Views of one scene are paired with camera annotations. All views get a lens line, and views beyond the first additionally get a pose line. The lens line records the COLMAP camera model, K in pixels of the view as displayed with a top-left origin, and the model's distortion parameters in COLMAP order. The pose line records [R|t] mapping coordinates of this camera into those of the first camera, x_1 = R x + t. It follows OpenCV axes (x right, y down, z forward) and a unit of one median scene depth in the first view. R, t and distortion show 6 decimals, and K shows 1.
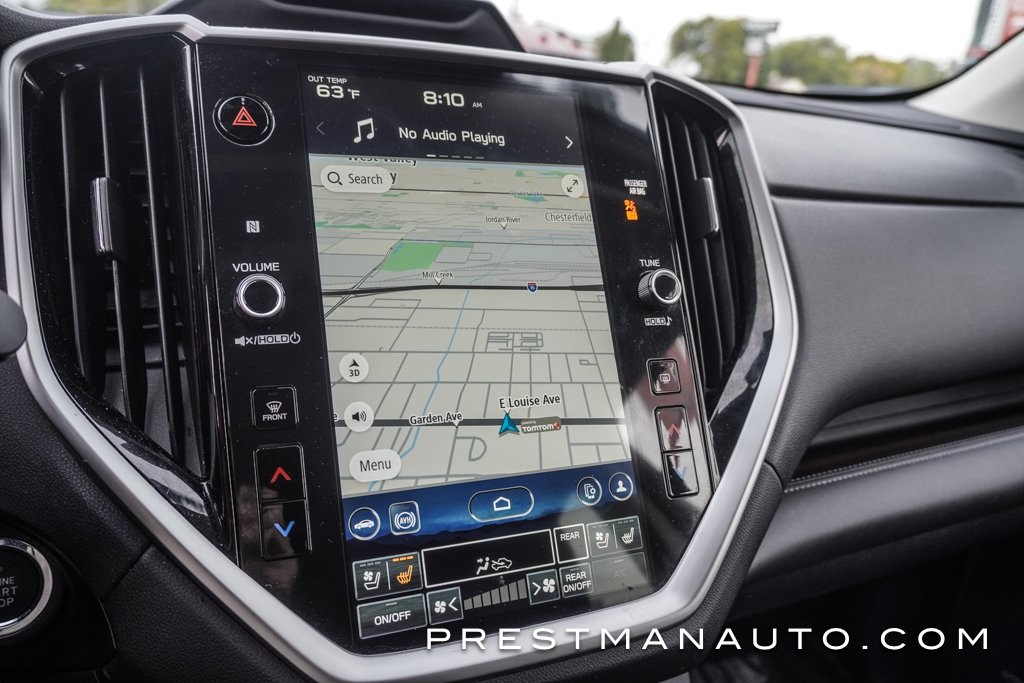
lens RADIAL K [[808.2, 0, 513.5], [0, 808.2, 347.7], [0, 0, 1]] dist [-0.029960, 0.021579]
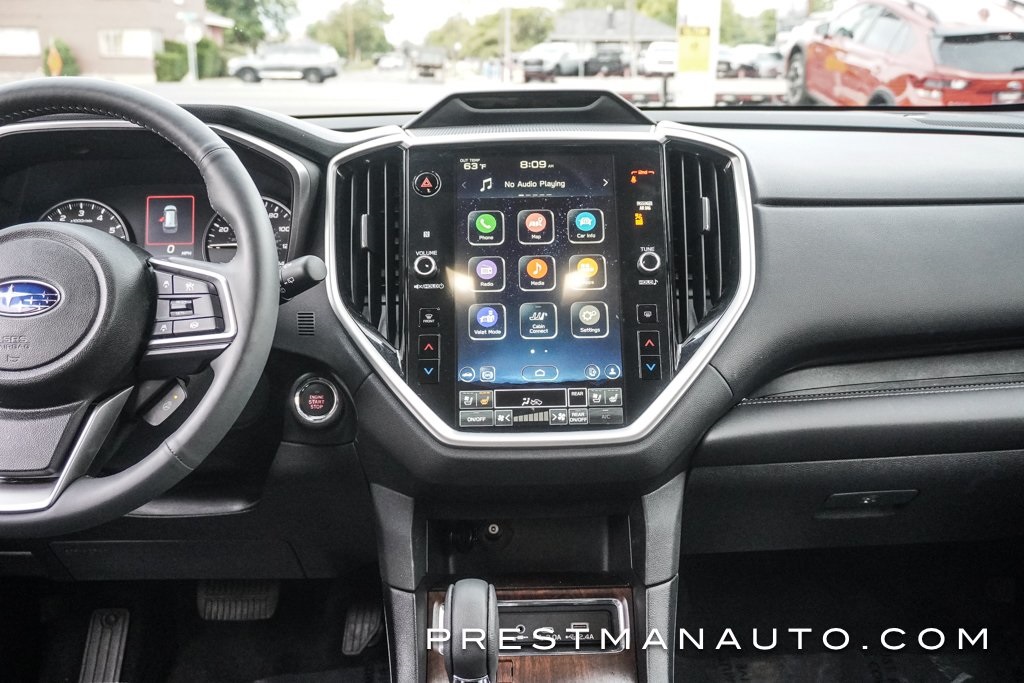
lens RADIAL K [[1021.1, 0, 513.0], [0, 1021.1, 349.2], [0, 0, 1]] dist [0.005772, 0.000000]
pose [[0.909530, 0.005715, -0.415599, 0.918589], [-0.034047, 0.997570, -0.060793, 0.281174], [0.414242, 0.069443, 0.907514, -1.212284]]
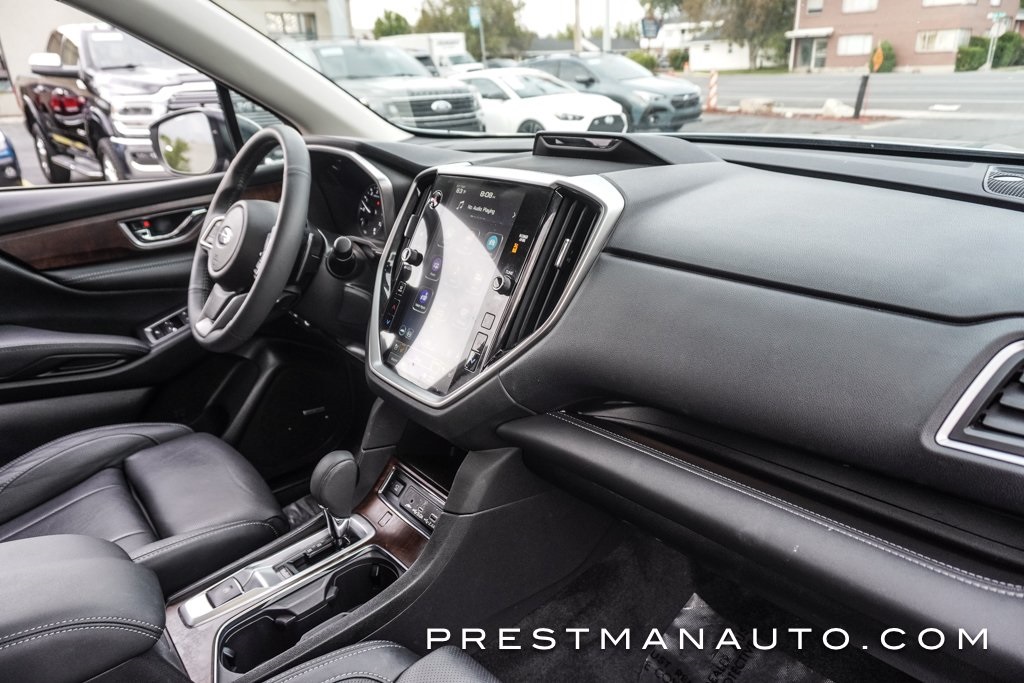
lens RADIAL K [[684.0, 0, 512.6], [0, 684.0, 346.2], [0, 0, 1]] dist [-0.028477, 0.023810]
pose [[0.256121, 0.253630, -0.932777, 2.201136], [-0.243233, 0.950826, 0.191750, -0.307433], [0.935542, 0.177771, 0.305218, 0.544393]]
